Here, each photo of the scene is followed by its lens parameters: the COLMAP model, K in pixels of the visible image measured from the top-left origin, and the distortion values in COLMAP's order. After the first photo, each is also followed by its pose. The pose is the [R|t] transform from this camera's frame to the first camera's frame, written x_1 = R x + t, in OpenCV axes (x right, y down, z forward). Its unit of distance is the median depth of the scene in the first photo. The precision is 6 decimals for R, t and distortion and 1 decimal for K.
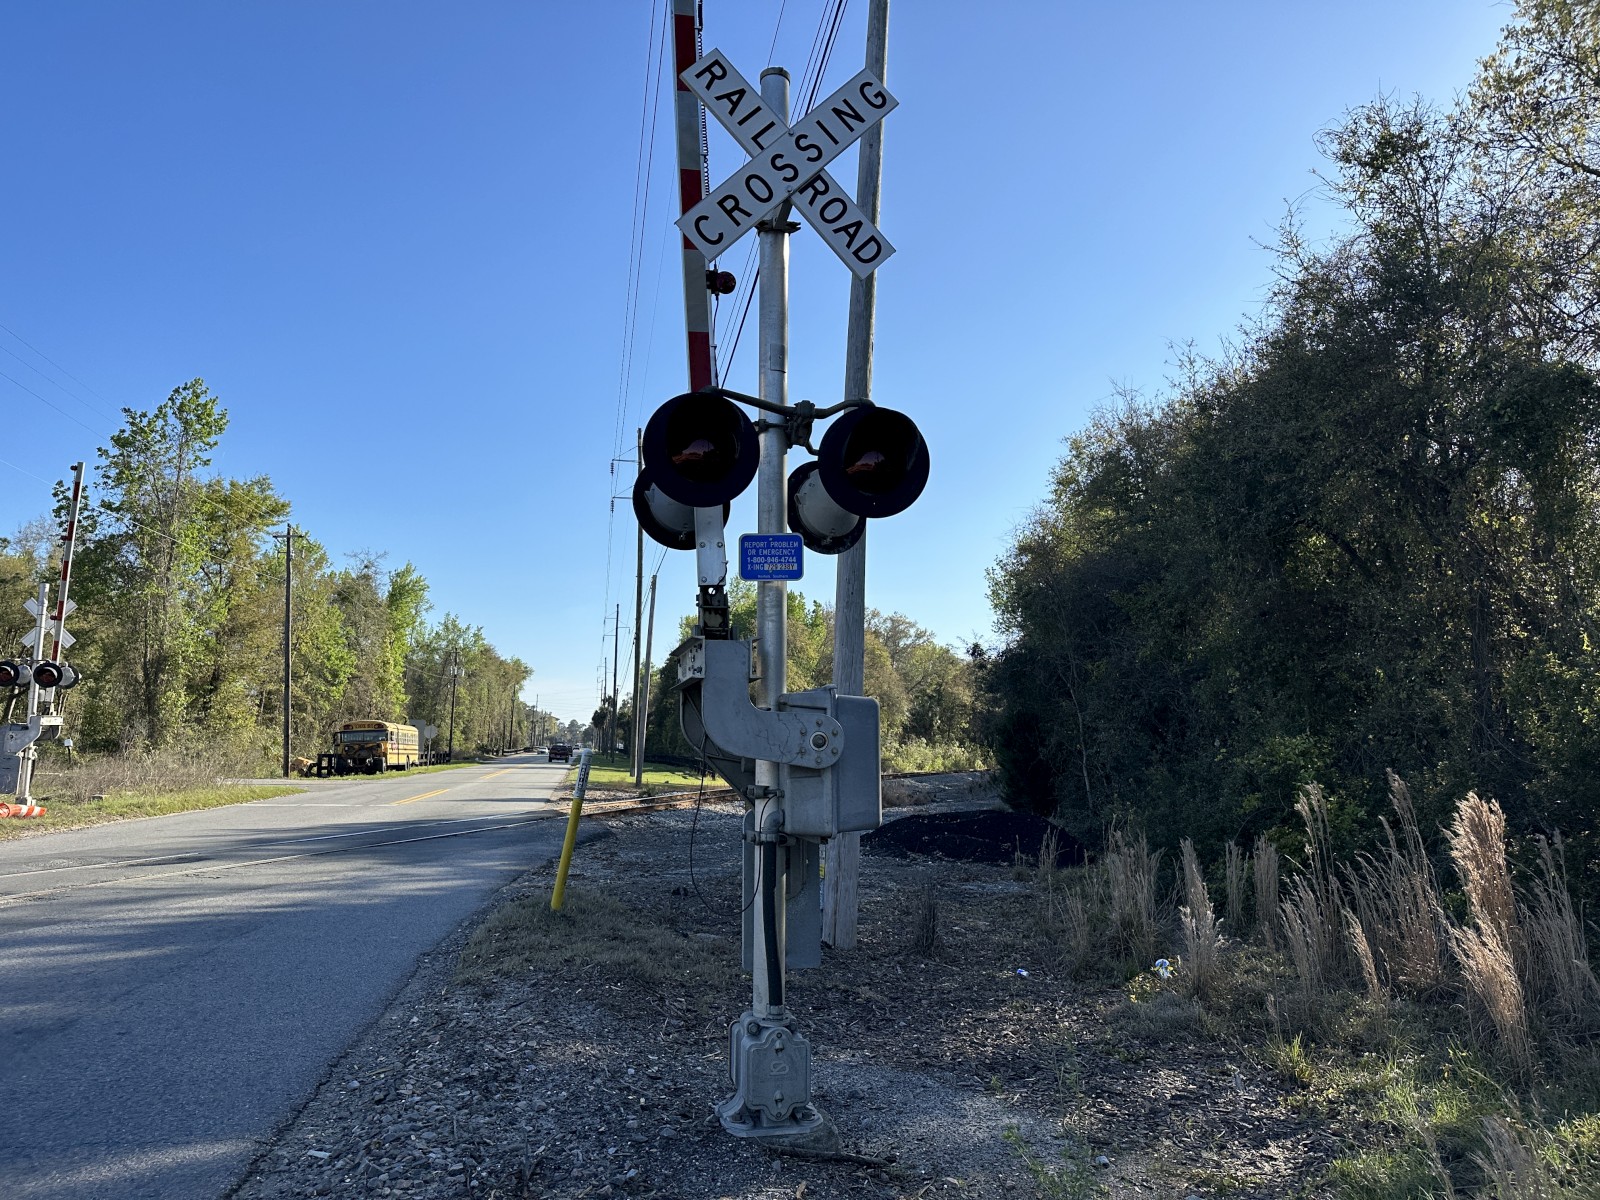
lens RADIAL K [[1110.0, 0, 808.1], [0, 1110.0, 592.6], [0, 0, 1]] dist [-0.006268, 0.000125]
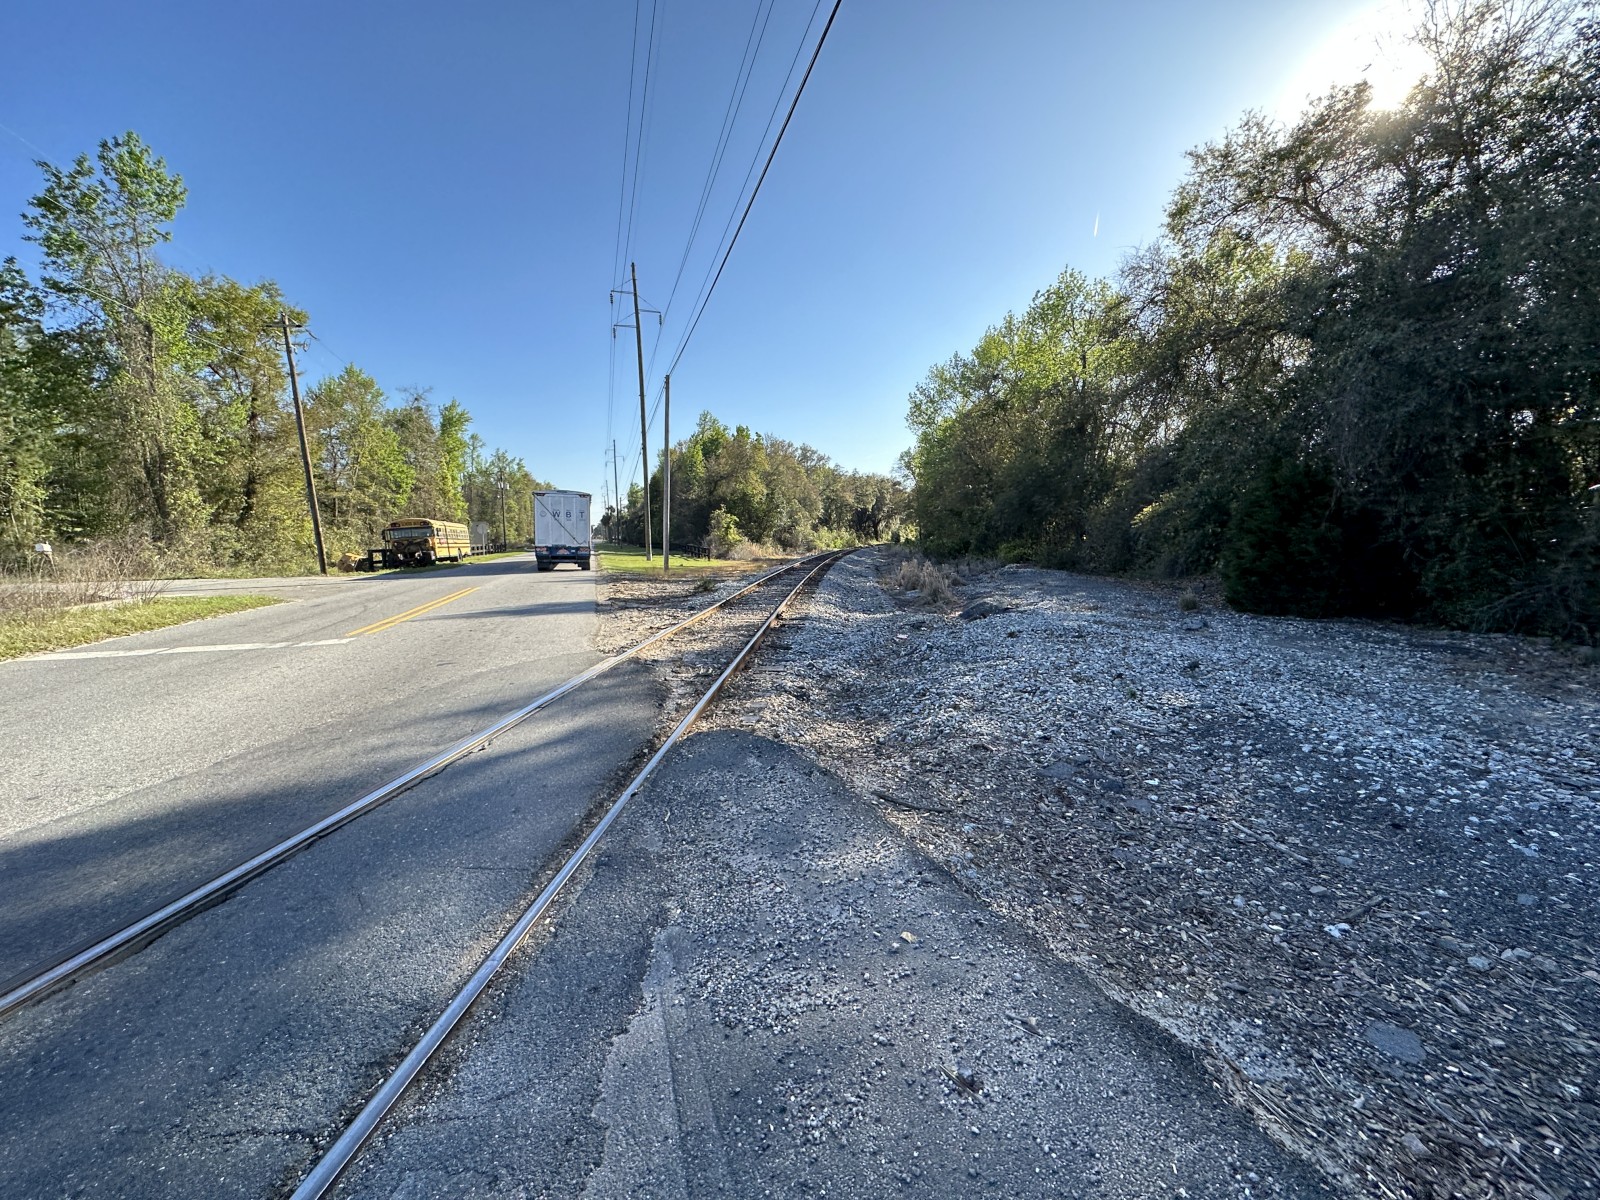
lens RADIAL K [[642.0, 0, 797.5], [0, 642.0, 603.6], [0, 0, 1]] dist [0.001990, 0.000419]
pose [[0.994350, -0.037079, 0.099464, -0.090222], [0.011678, 0.969532, 0.244686, 0.050867], [-0.105507, -0.242142, 0.964487, 0.358575]]
